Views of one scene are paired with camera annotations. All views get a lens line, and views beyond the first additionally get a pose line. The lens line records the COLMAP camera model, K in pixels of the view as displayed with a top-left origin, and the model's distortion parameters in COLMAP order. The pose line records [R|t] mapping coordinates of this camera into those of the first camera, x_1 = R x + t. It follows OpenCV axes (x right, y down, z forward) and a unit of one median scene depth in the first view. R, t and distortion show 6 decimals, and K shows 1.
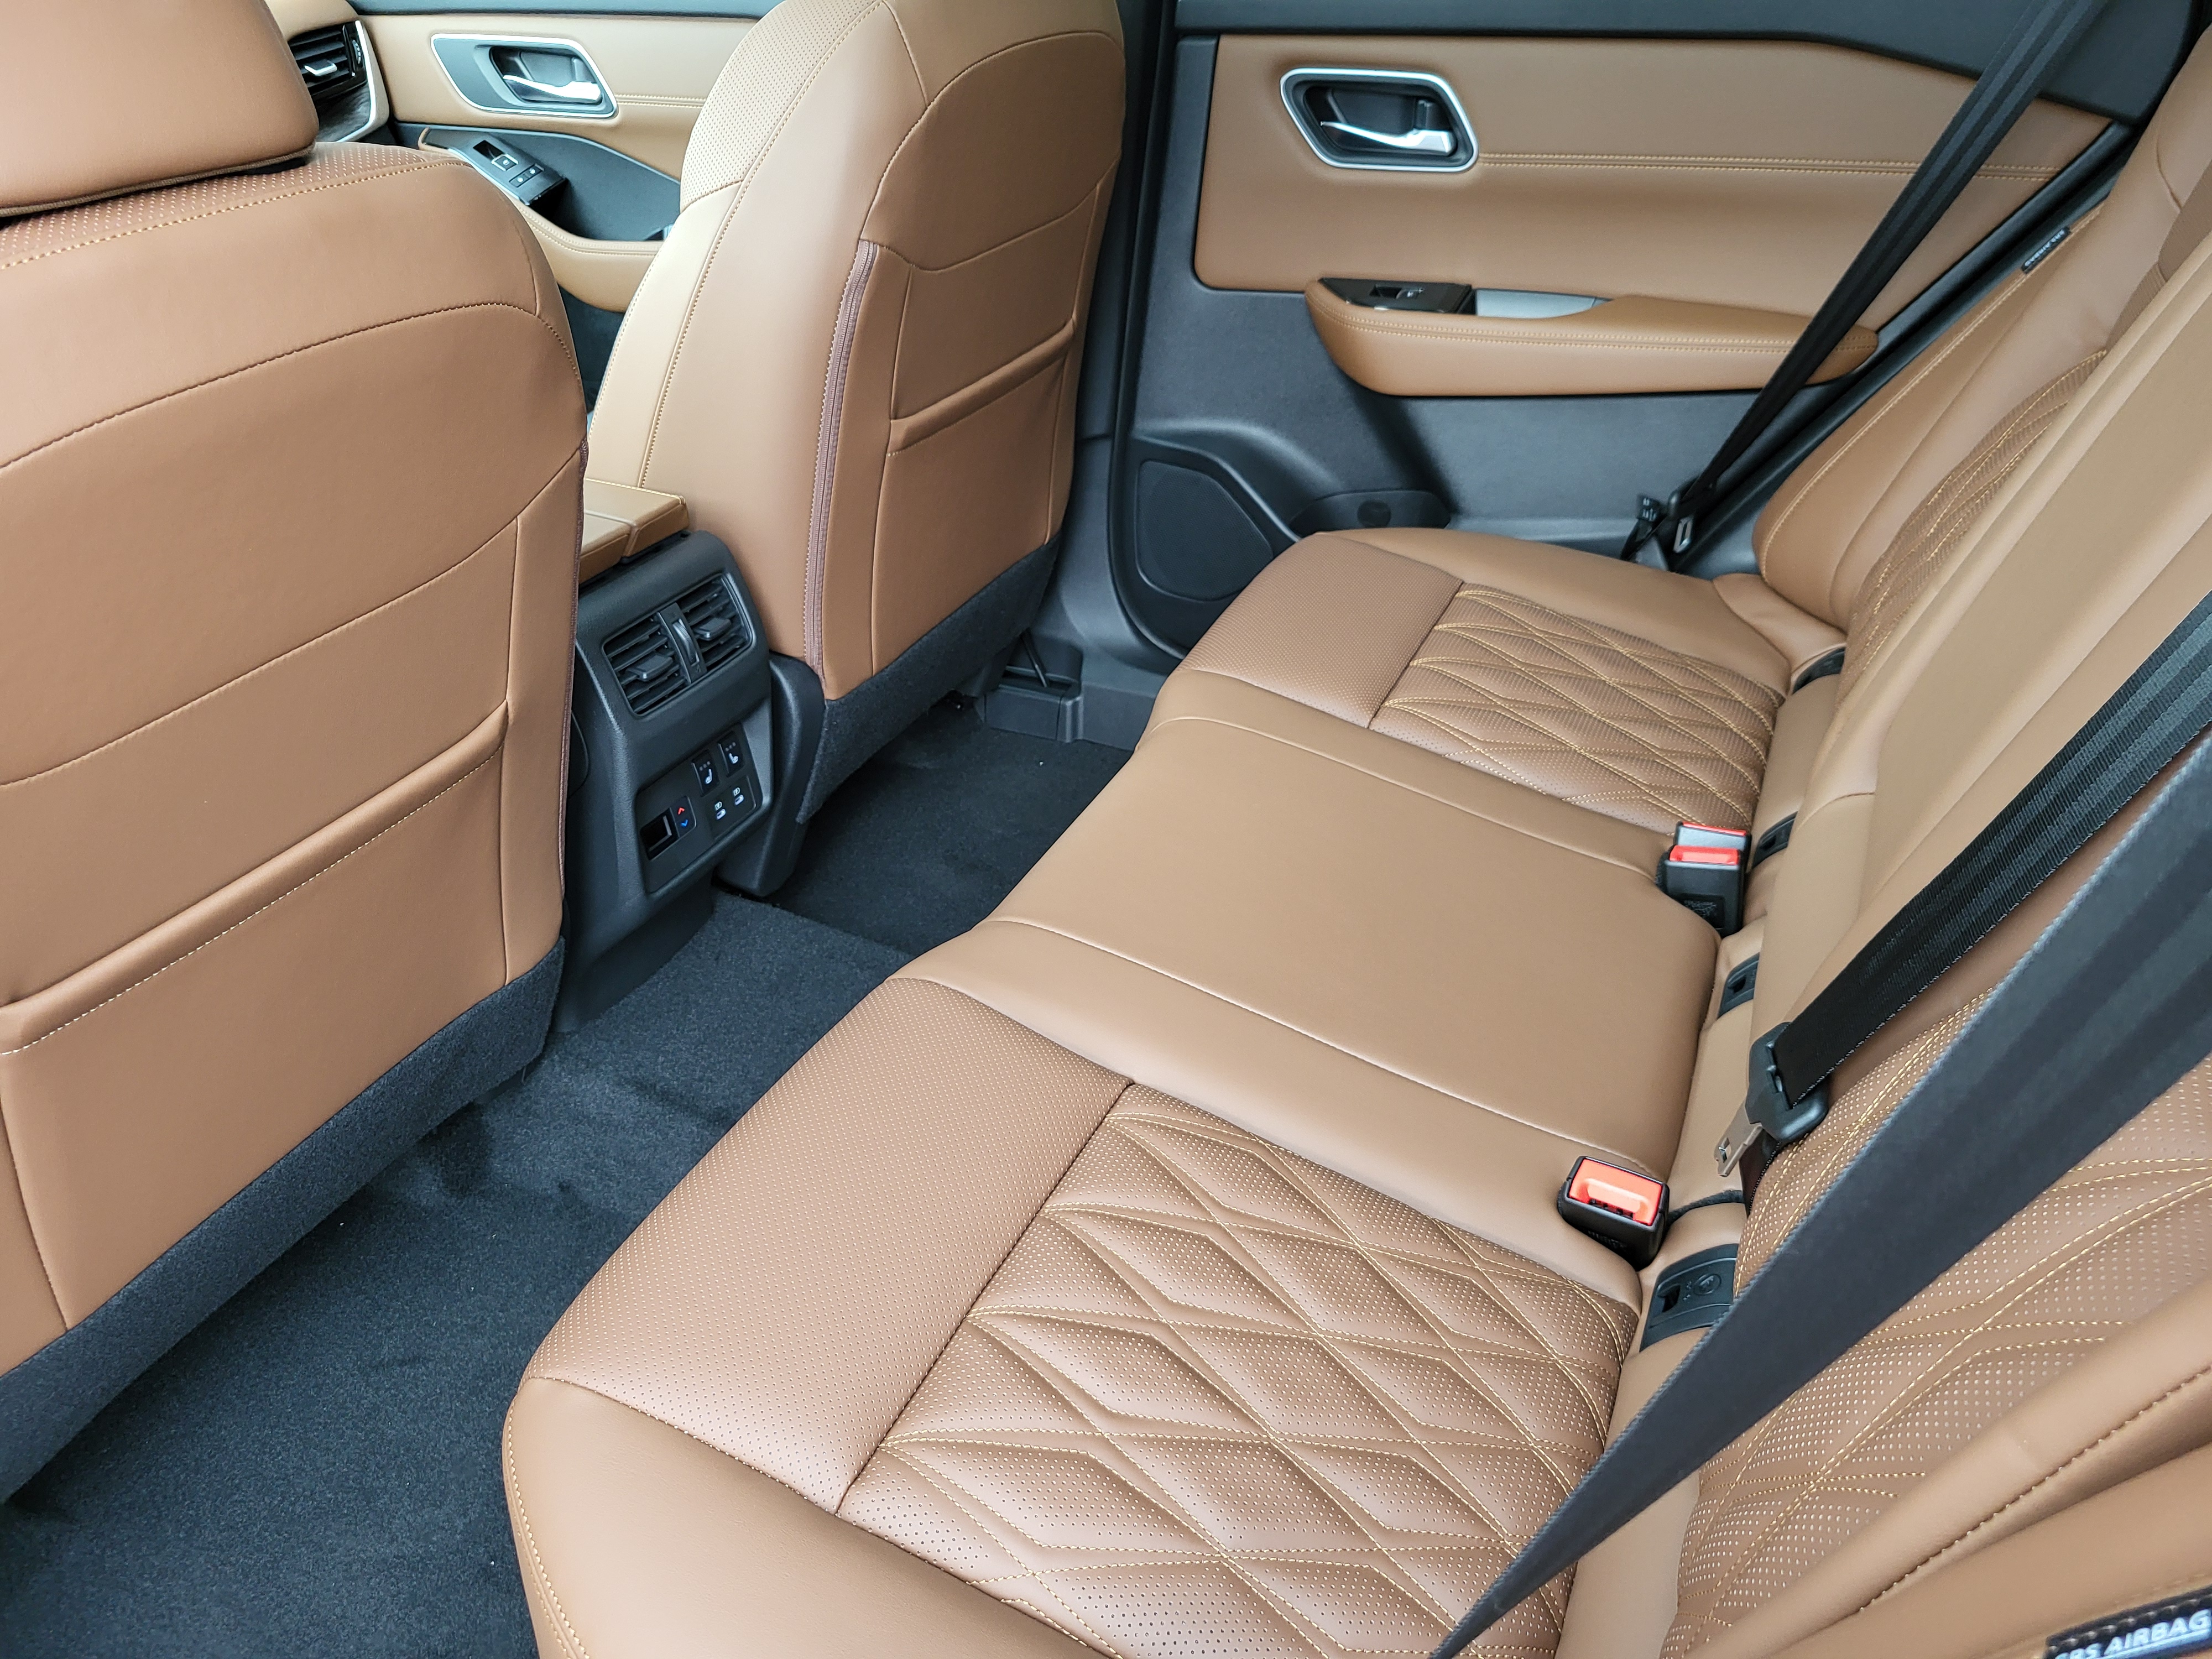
lens RADIAL K [[1663.5, 0, 1100.9], [0, 1663.5, 794.1], [0, 0, 1]] dist [0.021563, -0.010590]
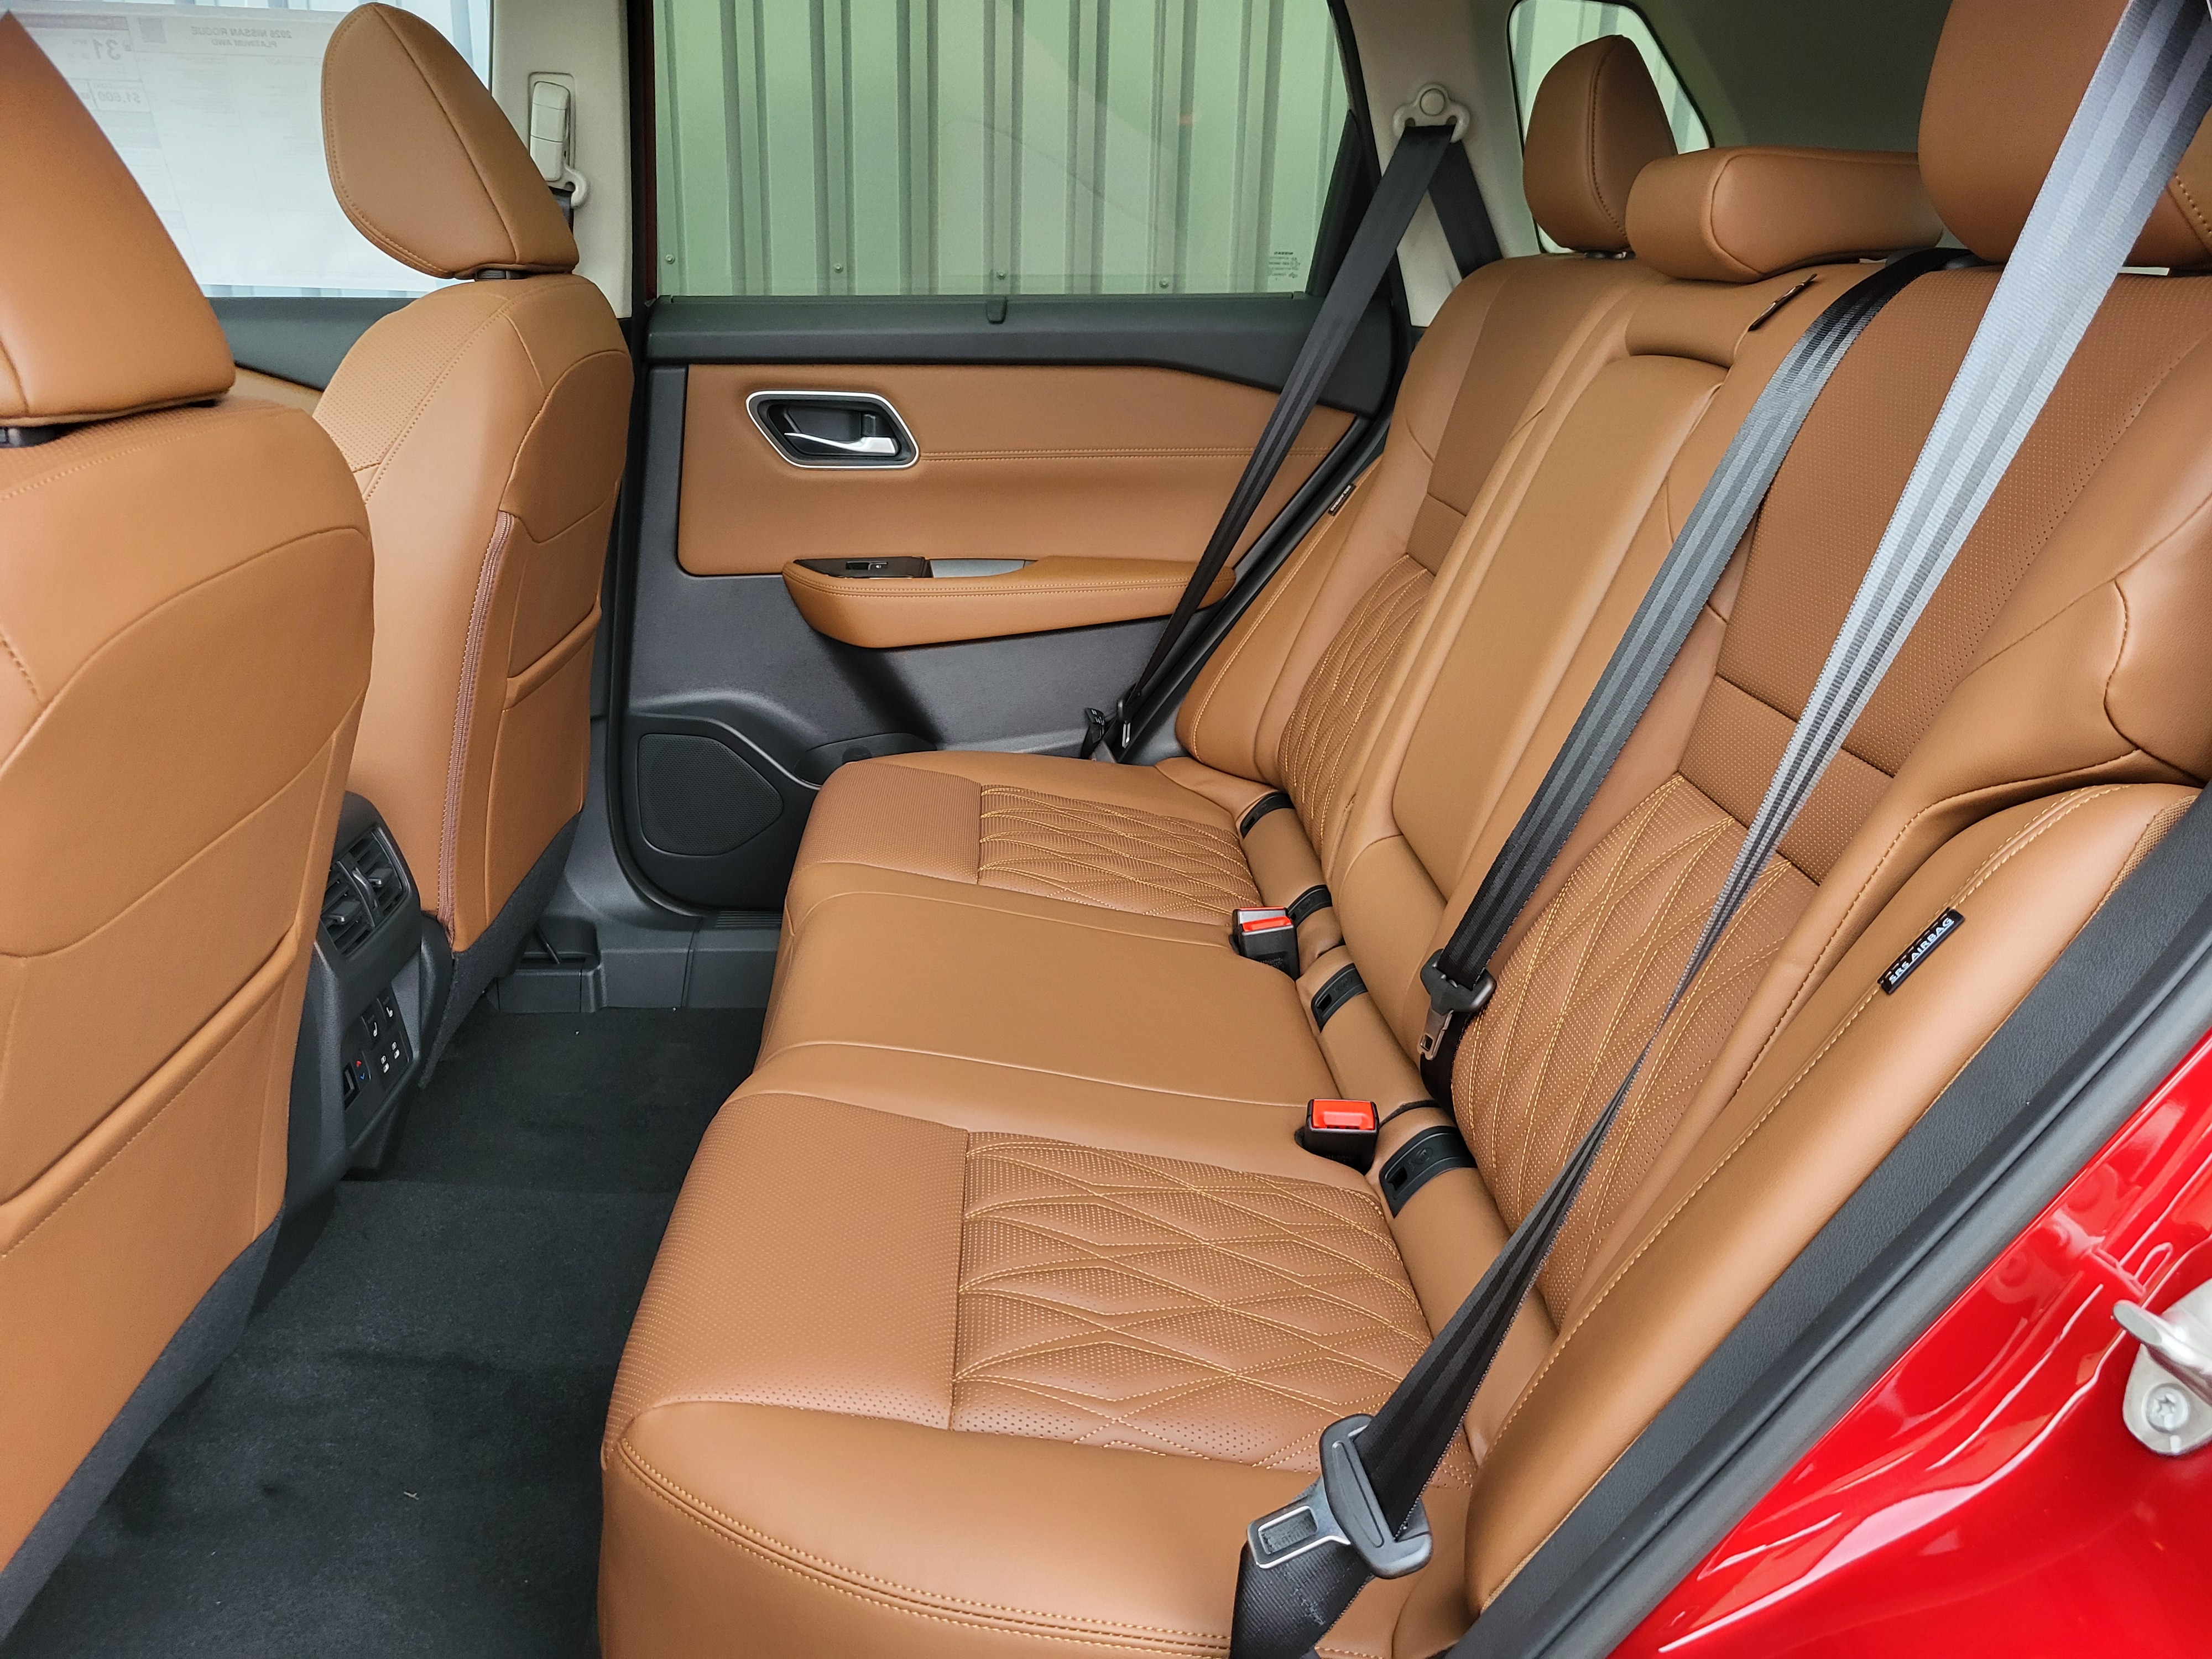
lens RADIAL K [[1672.2, 0, 1106.0], [0, 1672.2, 829.5], [0, 0, 1]] dist [0.026196, -0.000458]
pose [[0.883554, -0.121273, 0.452354, -0.247310], [0.205707, 0.968224, -0.142220, 0.092014], [-0.420733, 0.218712, 0.880425, -0.092154]]
